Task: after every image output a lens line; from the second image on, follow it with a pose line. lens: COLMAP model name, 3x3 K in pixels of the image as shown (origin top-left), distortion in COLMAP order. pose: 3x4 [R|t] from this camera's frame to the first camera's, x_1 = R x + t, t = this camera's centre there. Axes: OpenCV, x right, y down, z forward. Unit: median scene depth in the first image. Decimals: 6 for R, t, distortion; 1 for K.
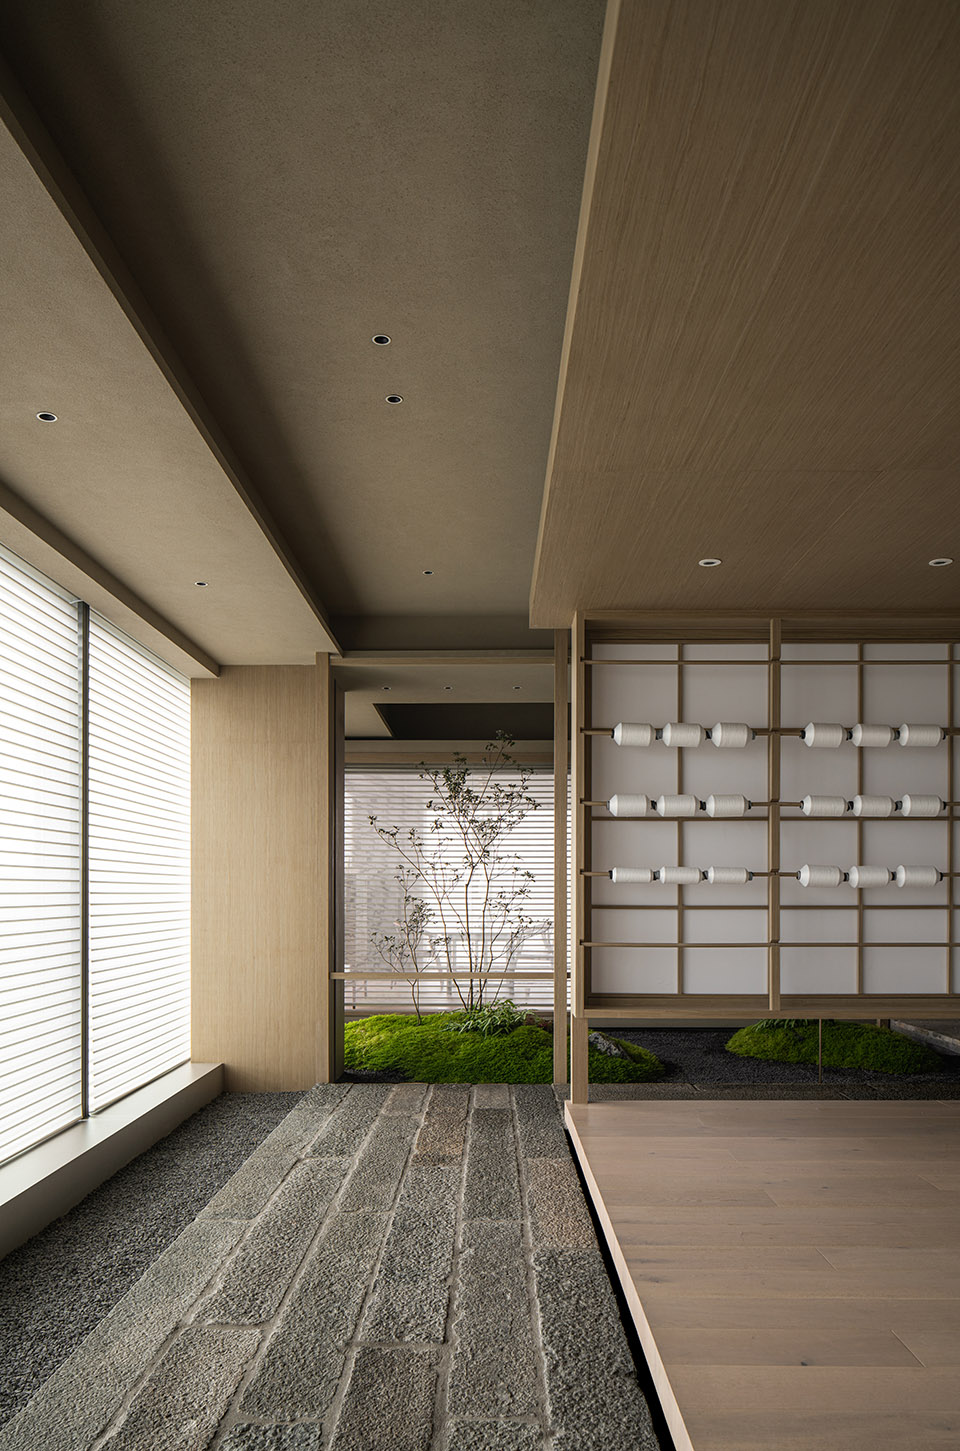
lens RADIAL K [[988.0, 0, 481.3], [0, 988.0, 736.3], [0, 0, 1]] dist [0.002628, 0.000795]
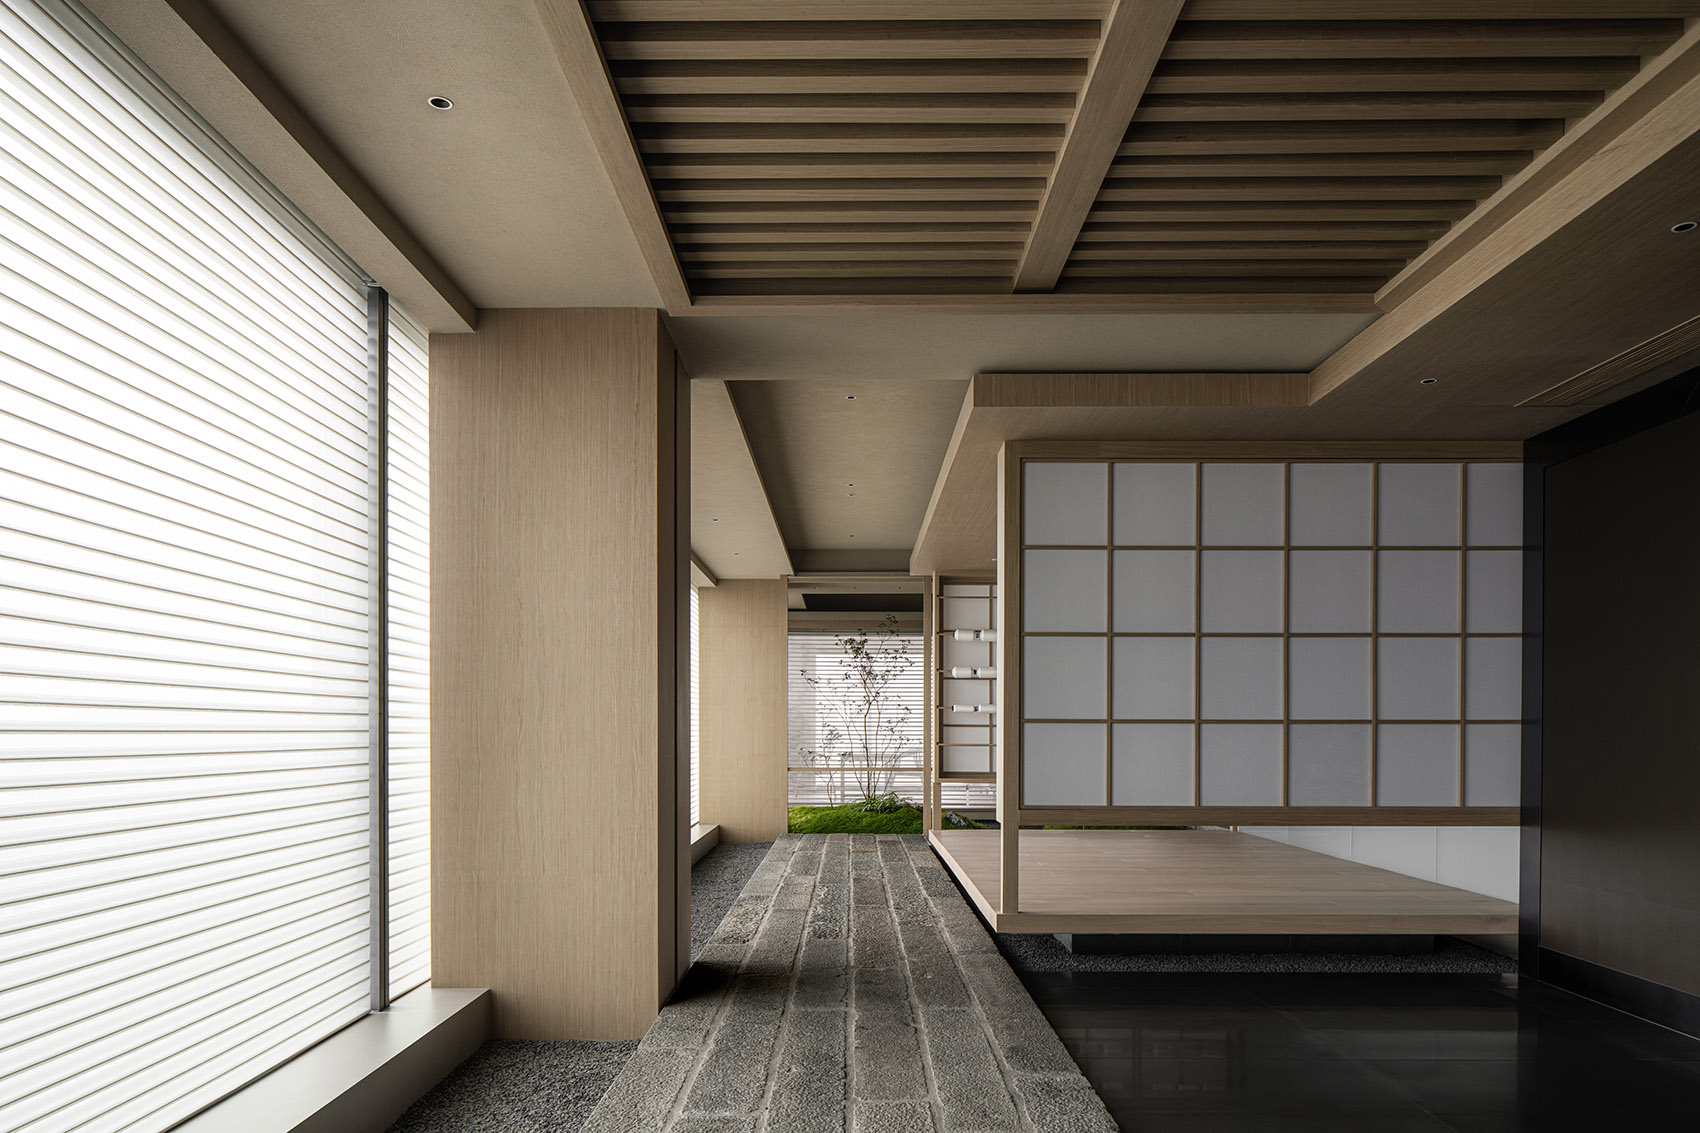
lens RADIAL K [[1157.6, 0, 848.3], [0, 1157.6, 555.9], [0, 0, 1]] dist [0.002628, 0.000795]
pose [[0.999980, 0.000273, 0.006328, -0.081219], [-0.000315, 0.999978, 0.006629, -0.160971], [-0.006326, -0.006631, 0.999958, -1.175225]]
